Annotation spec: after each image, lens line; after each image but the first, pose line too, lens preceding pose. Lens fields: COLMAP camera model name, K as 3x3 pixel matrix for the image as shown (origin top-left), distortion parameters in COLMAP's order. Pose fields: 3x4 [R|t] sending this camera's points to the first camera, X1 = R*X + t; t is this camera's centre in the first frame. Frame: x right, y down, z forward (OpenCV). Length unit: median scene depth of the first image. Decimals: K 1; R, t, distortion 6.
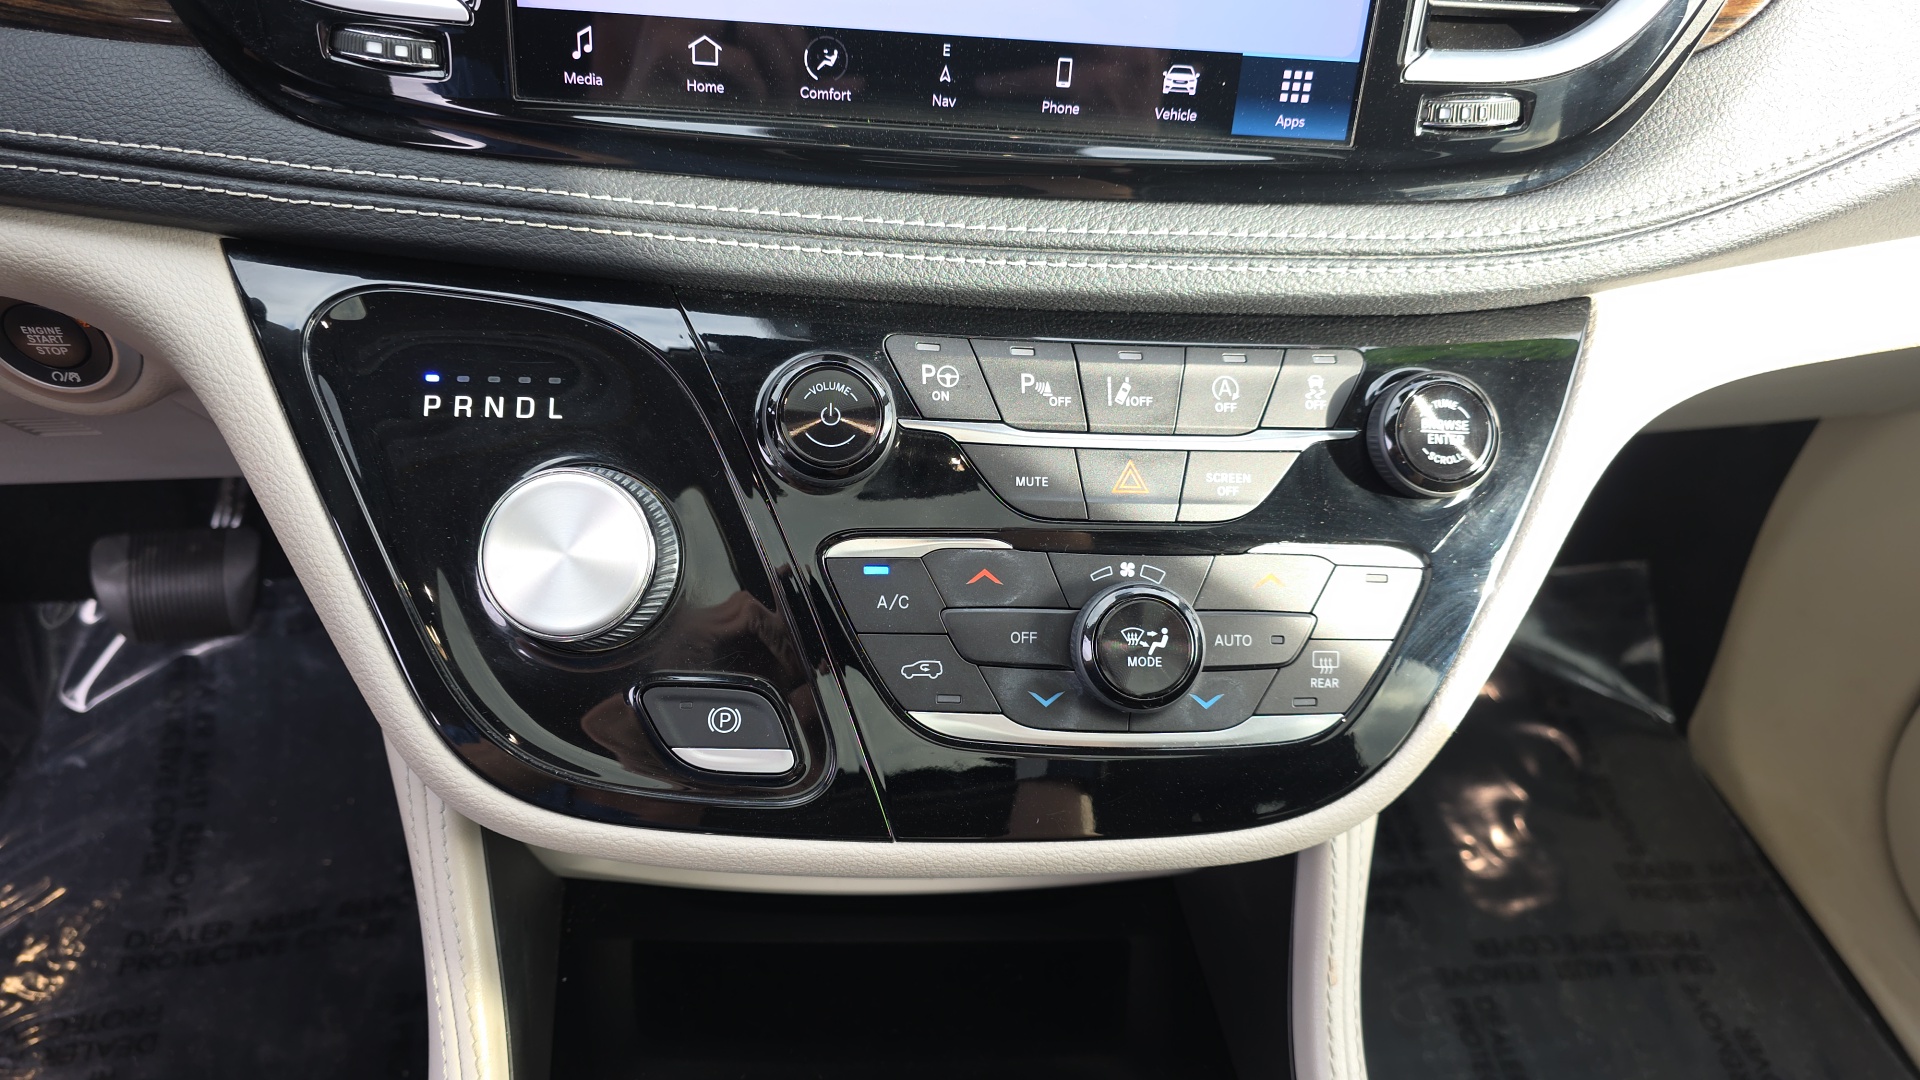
lens RADIAL K [[1403.0, 0, 953.8], [0, 1403.0, 576.6], [0, 0, 1]] dist [0.040935, -0.077686]
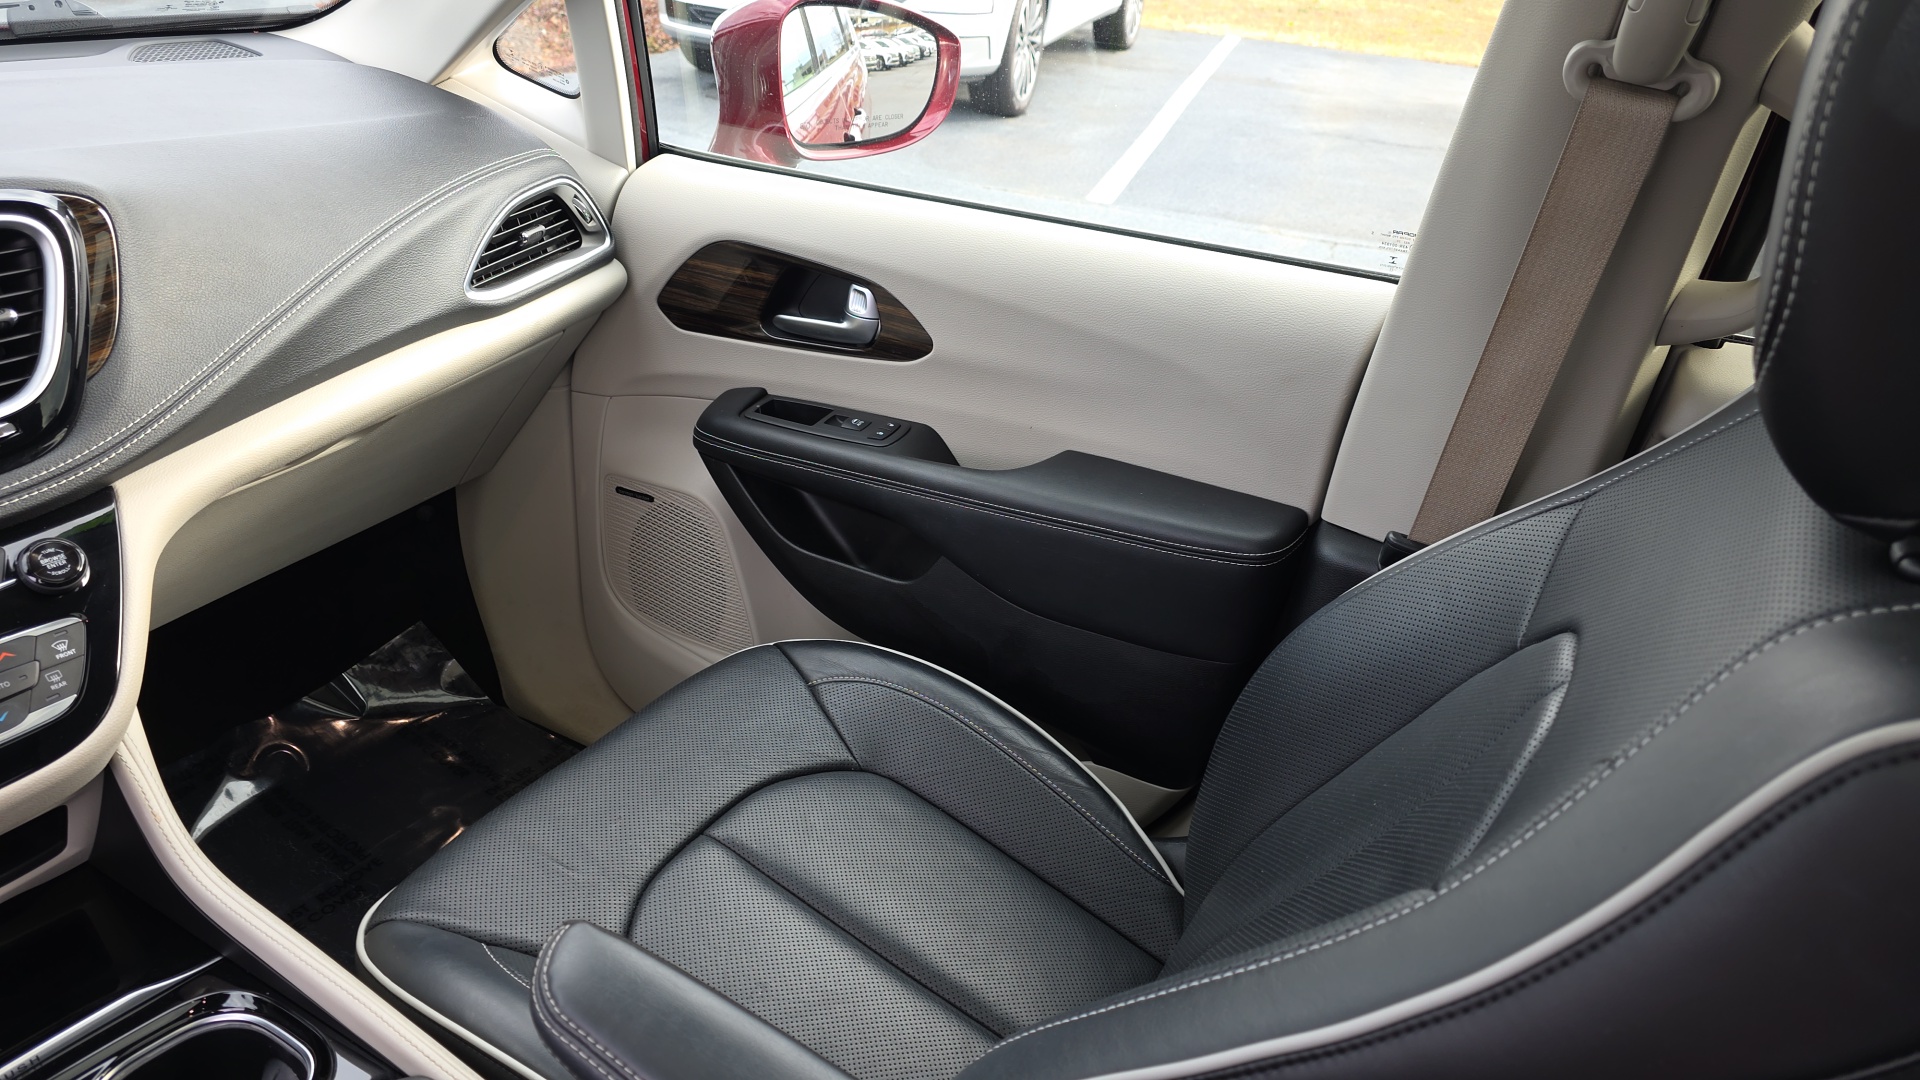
lens RADIAL K [[1300.8, 0, 961.6], [0, 1300.8, 535.6], [0, 0, 1]] dist [0.049354, -0.042340]
pose [[0.645312, -0.398239, 0.651904, -0.070722], [0.506827, 0.861694, 0.024695, 0.530654], [-0.571576, 0.314467, 0.757900, -1.400031]]
